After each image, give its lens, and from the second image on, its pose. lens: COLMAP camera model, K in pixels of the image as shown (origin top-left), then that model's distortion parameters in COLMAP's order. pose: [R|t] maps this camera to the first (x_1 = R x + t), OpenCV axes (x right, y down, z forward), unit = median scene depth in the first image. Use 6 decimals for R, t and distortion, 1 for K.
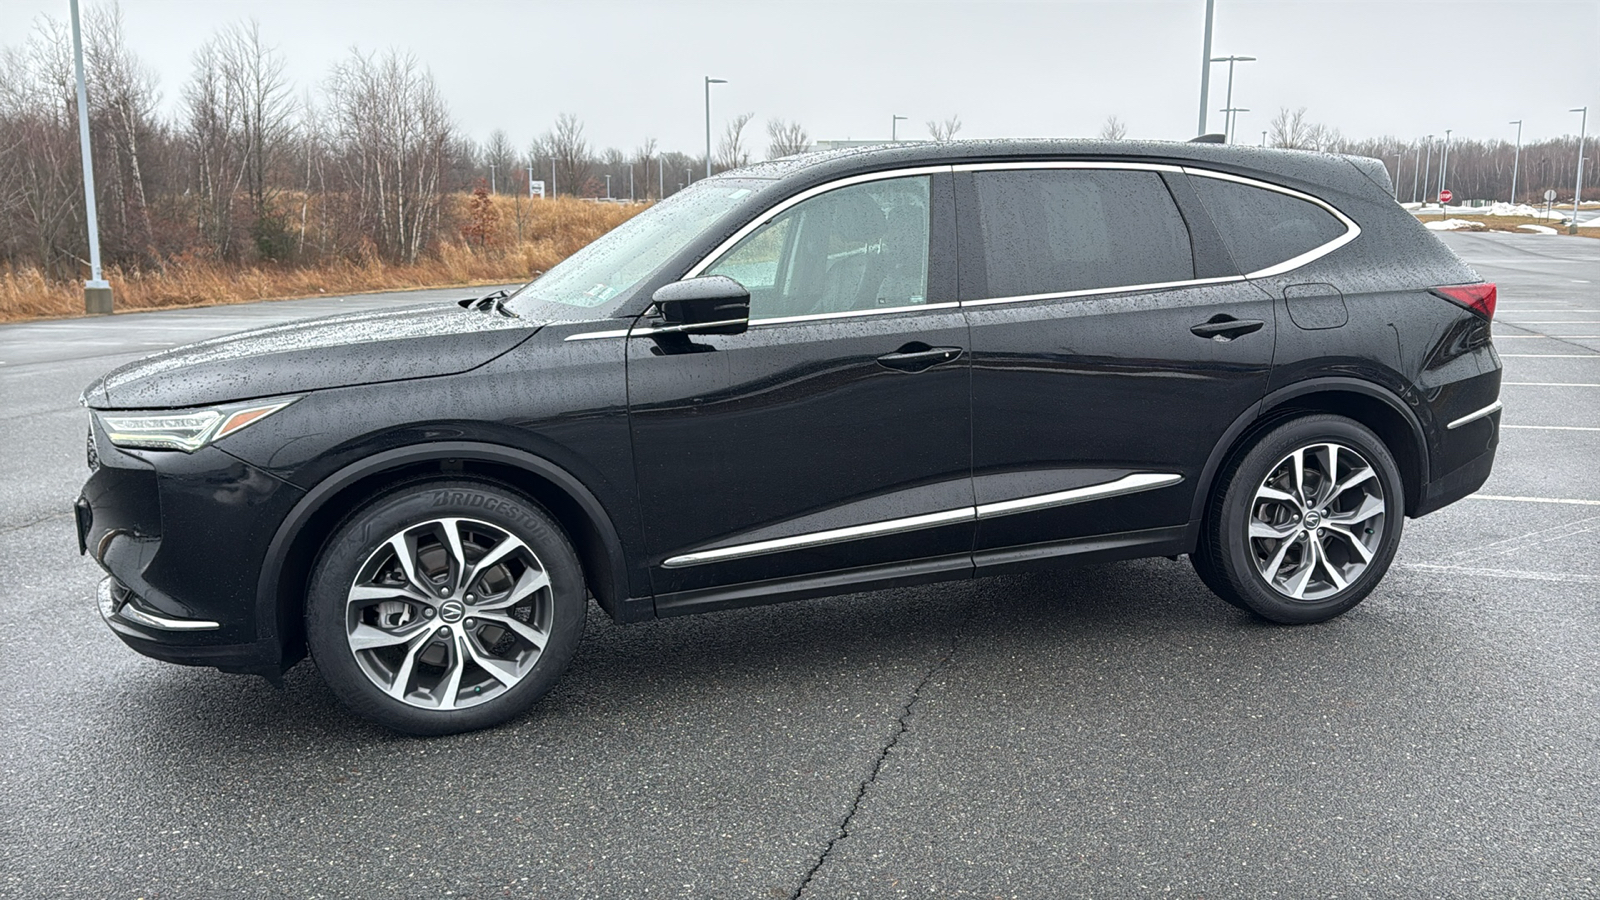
lens RADIAL K [[1356.1, 0, 815.0], [0, 1356.1, 477.9], [0, 0, 1]] dist [0.147008, -0.241494]
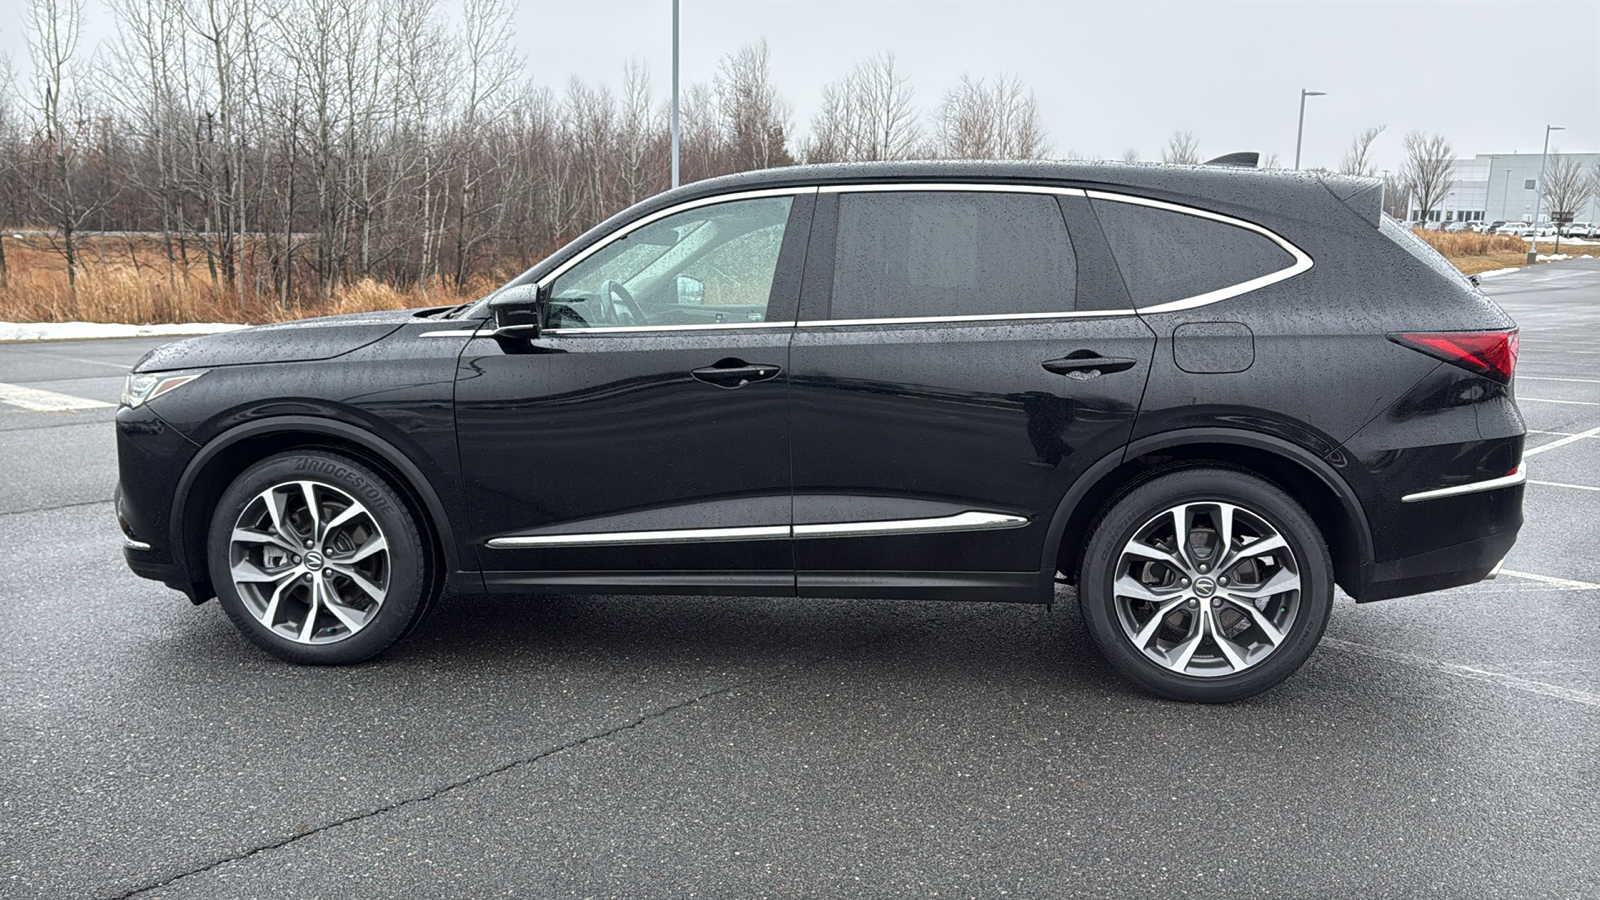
lens RADIAL K [[1356.1, 0, 822.8], [0, 1356.1, 492.9], [0, 0, 1]] dist [0.147008, -0.241494]
pose [[0.900883, 0.098528, -0.422731, 0.556456], [-0.099931, 0.994815, 0.018902, -0.024046], [0.422402, 0.025216, 0.906058, 0.098572]]
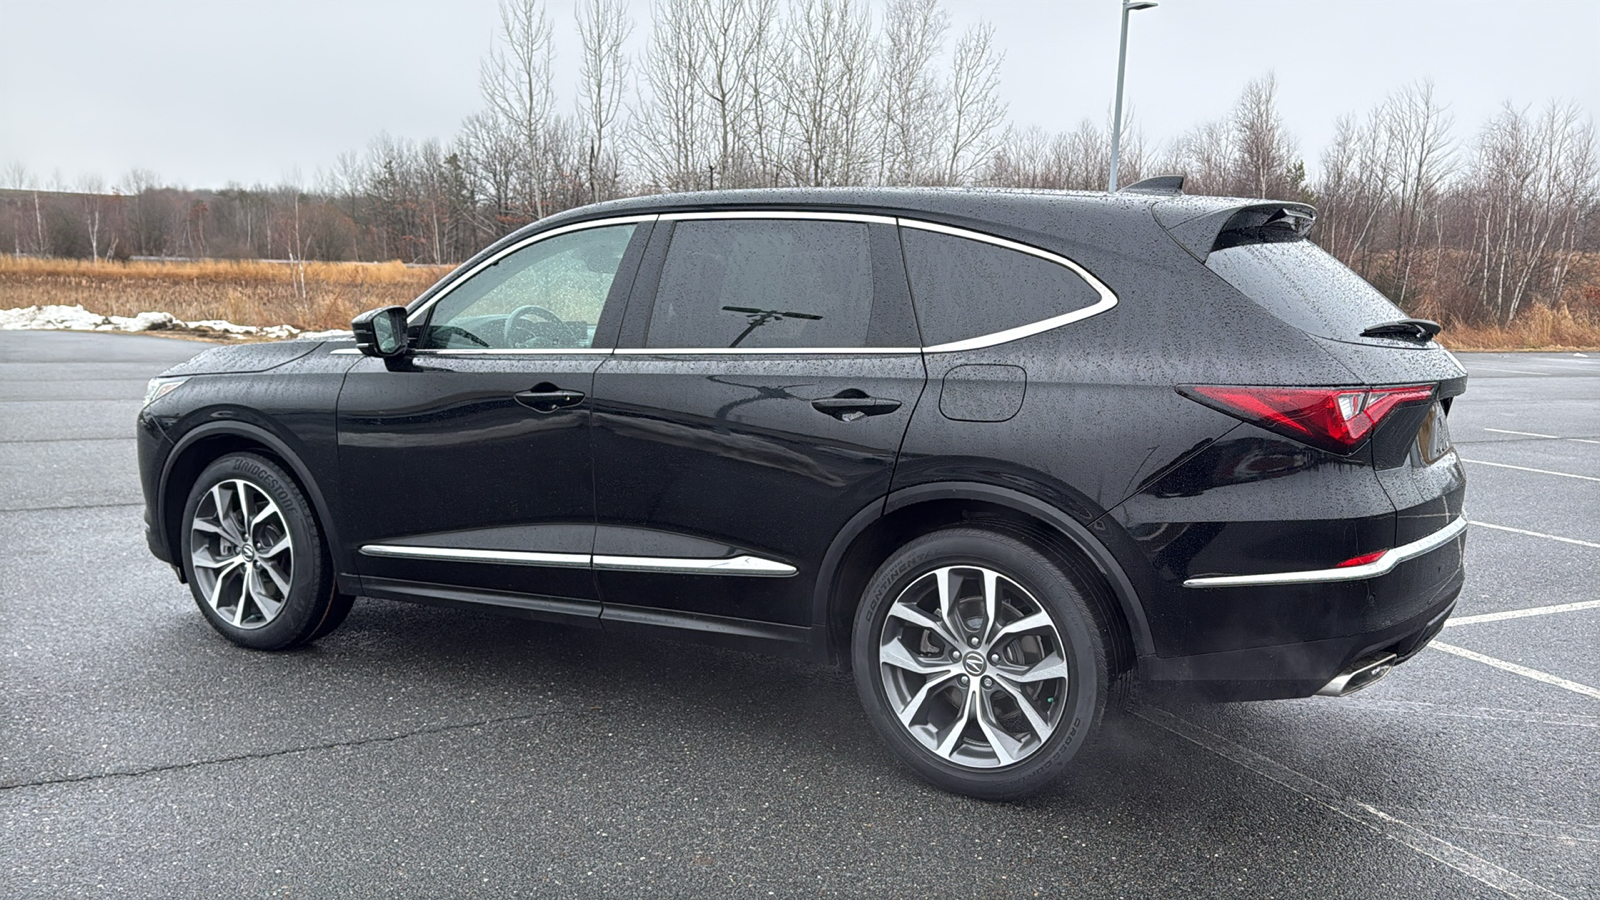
lens RADIAL K [[1356.1, 0, 834.1], [0, 1356.1, 456.3], [0, 0, 1]] dist [0.147008, -0.241494]
pose [[0.677347, 0.122949, -0.725317, 0.937231], [-0.163713, 0.986404, 0.014320, -0.091649], [0.717216, 0.109045, 0.688266, 0.434425]]
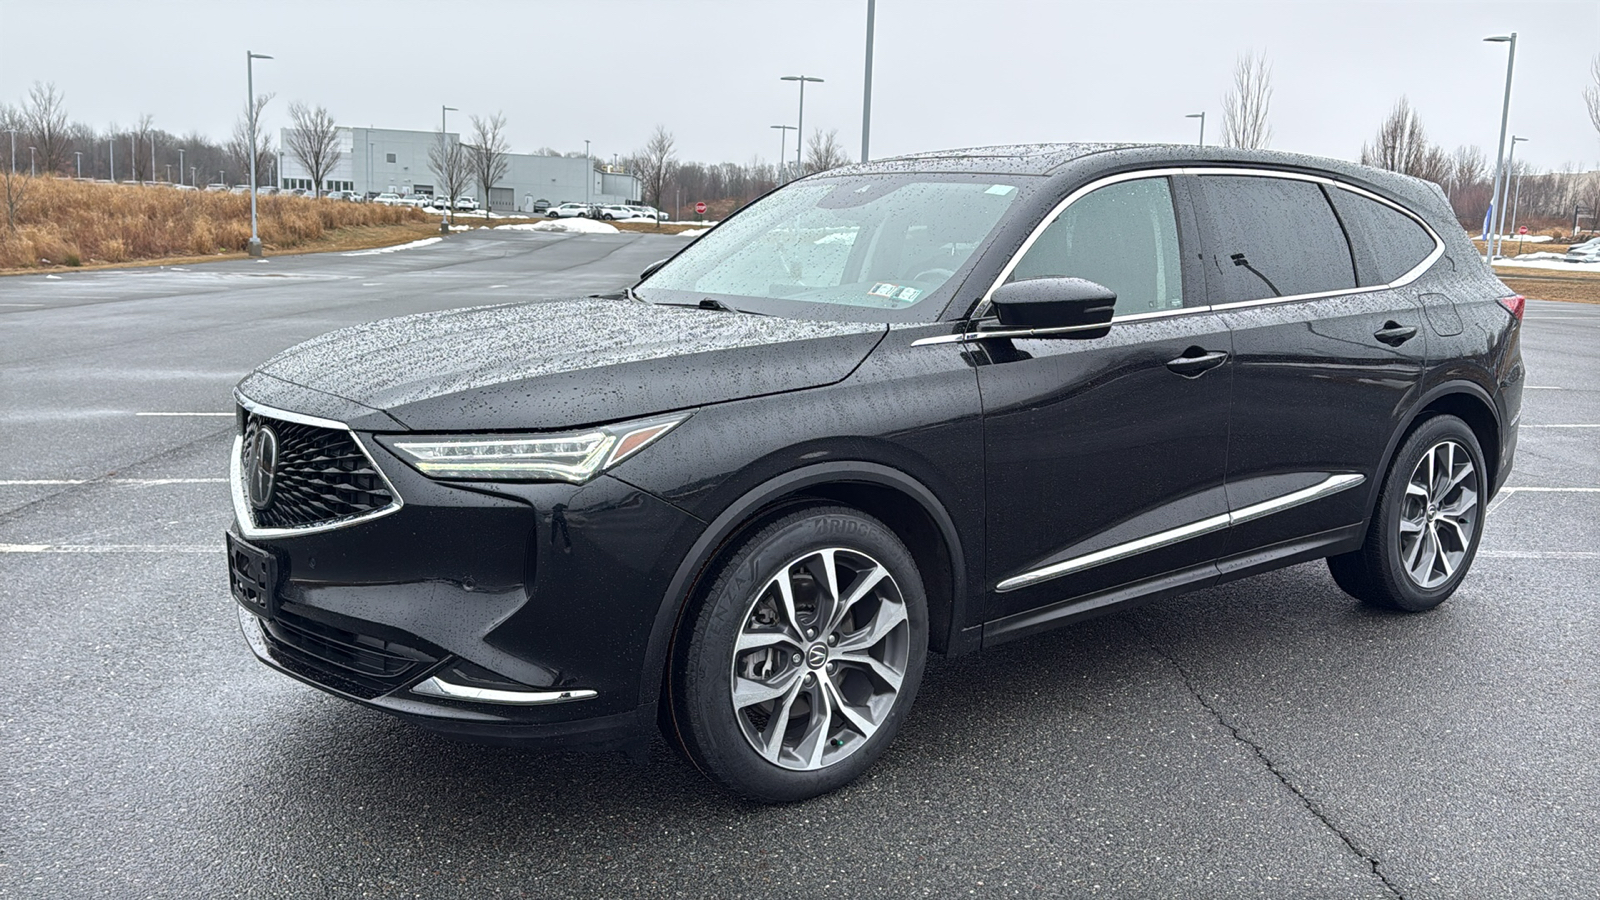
lens RADIAL K [[1356.1, 0, 817.6], [0, 1356.1, 455.5], [0, 0, 1]] dist [0.147008, -0.241494]
pose [[0.940985, -0.024872, 0.337533, -0.494971], [0.030741, 0.999455, -0.012054, -0.017456], [-0.337049, 0.021719, 0.941236, 0.160234]]
